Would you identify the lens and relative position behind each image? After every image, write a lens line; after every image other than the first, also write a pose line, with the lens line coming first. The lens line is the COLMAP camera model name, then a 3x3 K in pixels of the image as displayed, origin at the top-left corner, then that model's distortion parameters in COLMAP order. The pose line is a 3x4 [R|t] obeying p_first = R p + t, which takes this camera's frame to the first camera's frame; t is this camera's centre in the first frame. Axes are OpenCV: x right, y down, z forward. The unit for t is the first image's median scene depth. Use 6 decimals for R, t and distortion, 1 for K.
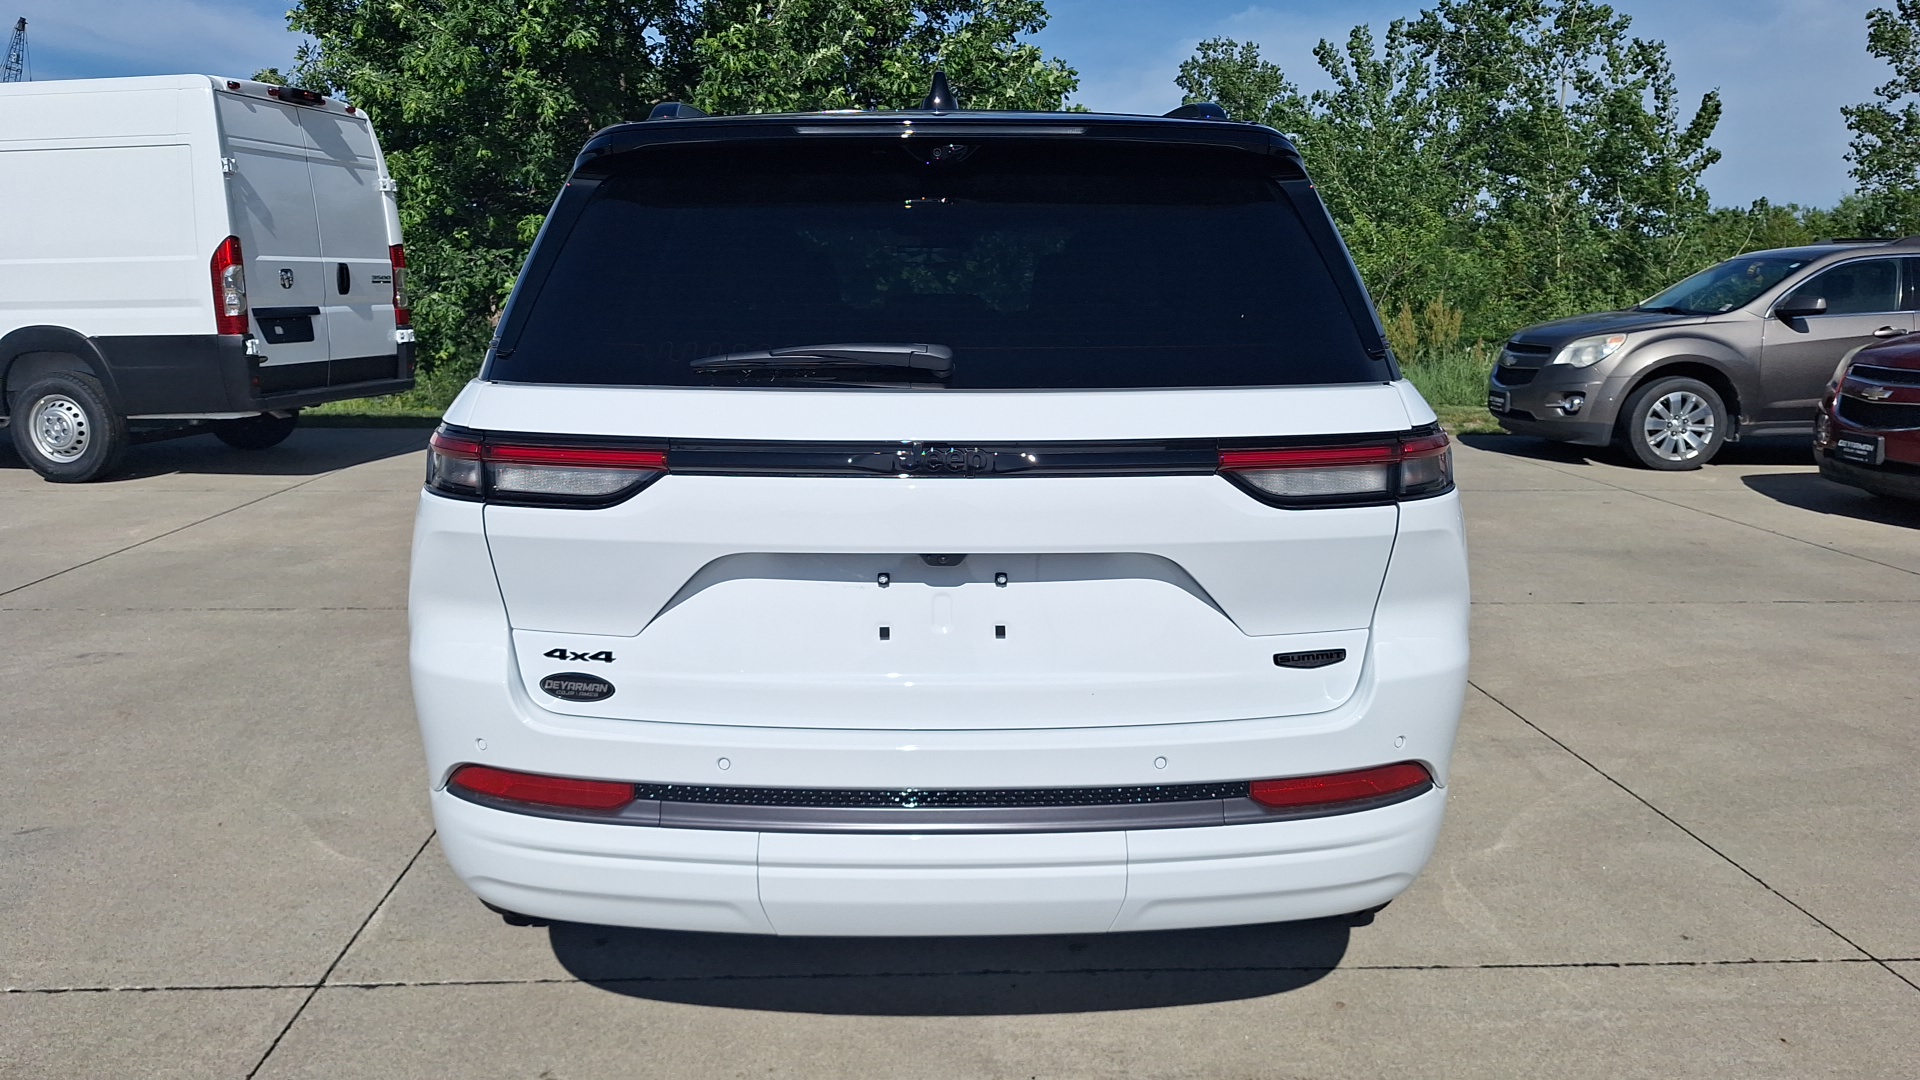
lens RADIAL K [[1358.1, 0, 960.0], [0, 1358.1, 540.0], [0, 0, 1]] dist [0.022660, 0.002452]
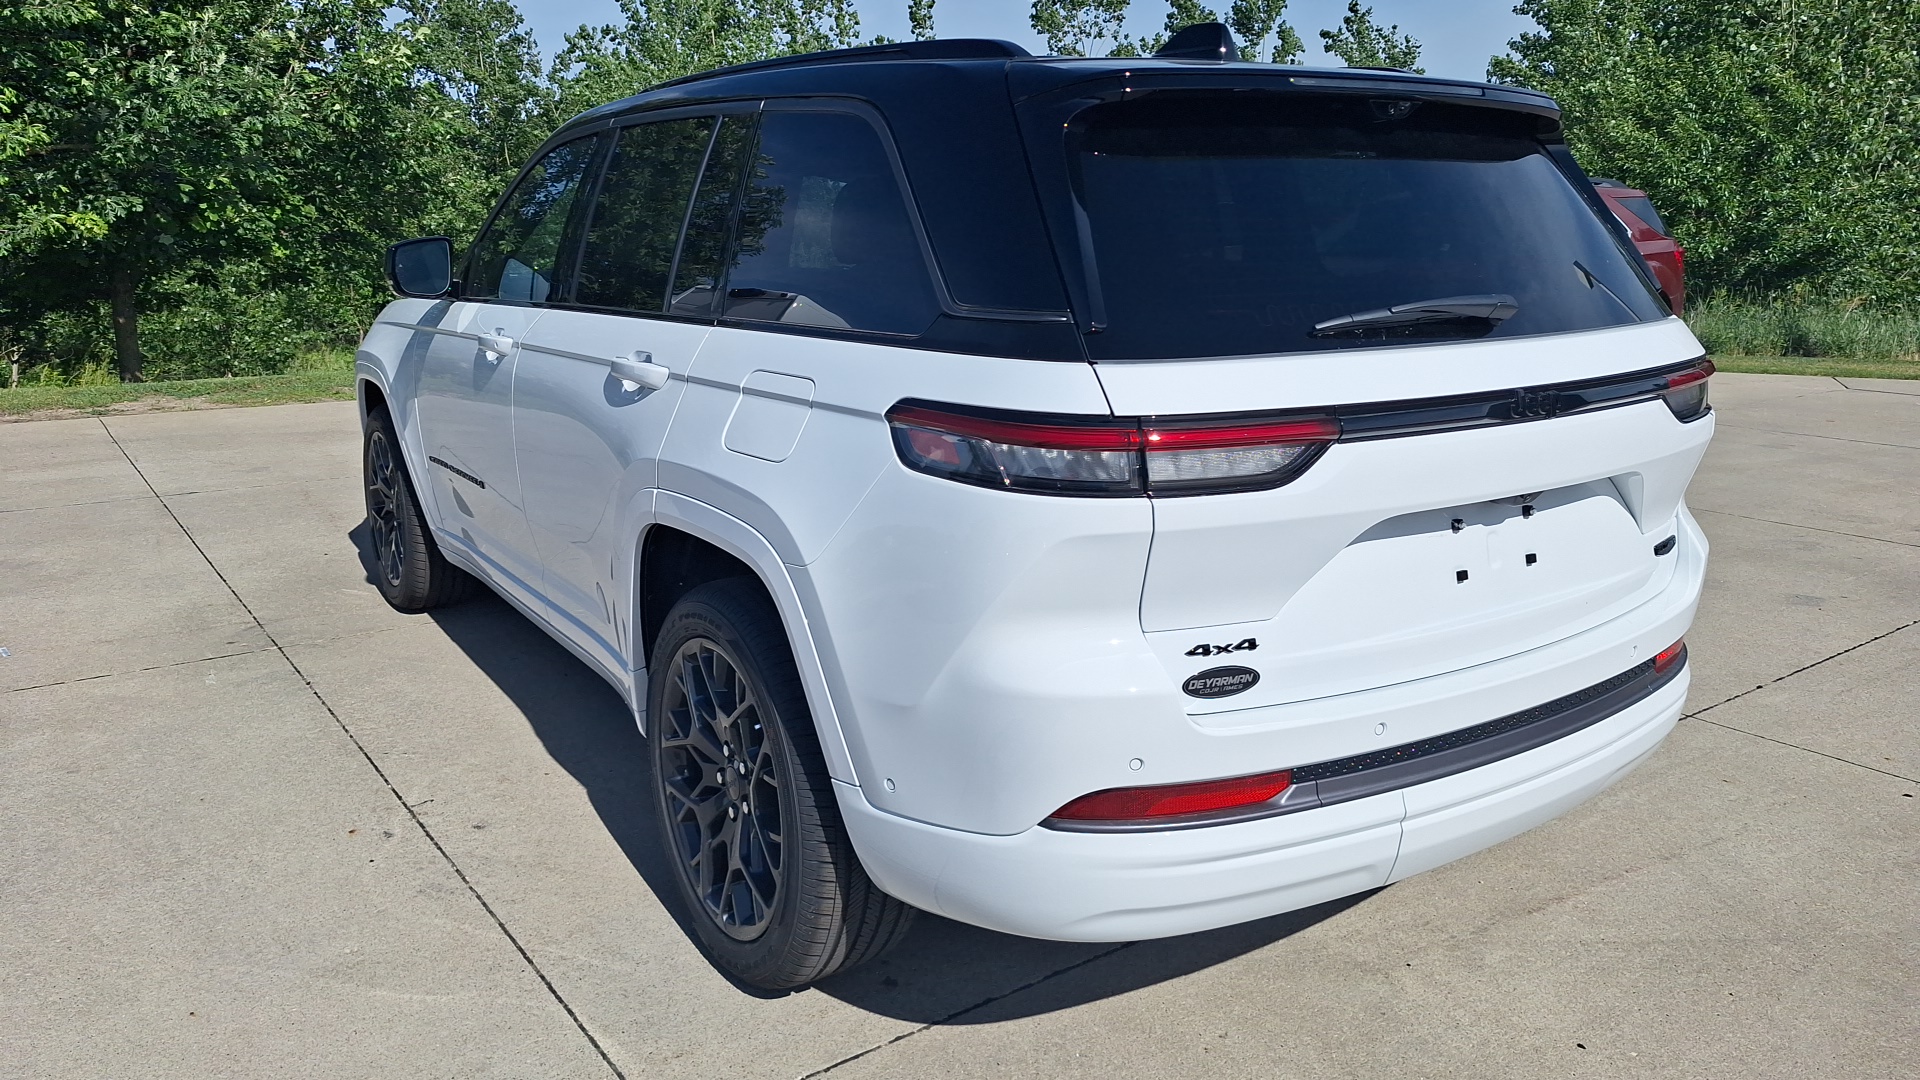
lens RADIAL K [[1358.1, 0, 960.0], [0, 1358.1, 540.0], [0, 0, 1]] dist [0.022660, 0.002452]
pose [[0.834489, -0.128791, 0.535762, -0.923405], [0.104886, 0.991651, 0.075015, -0.078375], [-0.540950, -0.006405, 0.841030, 0.310441]]
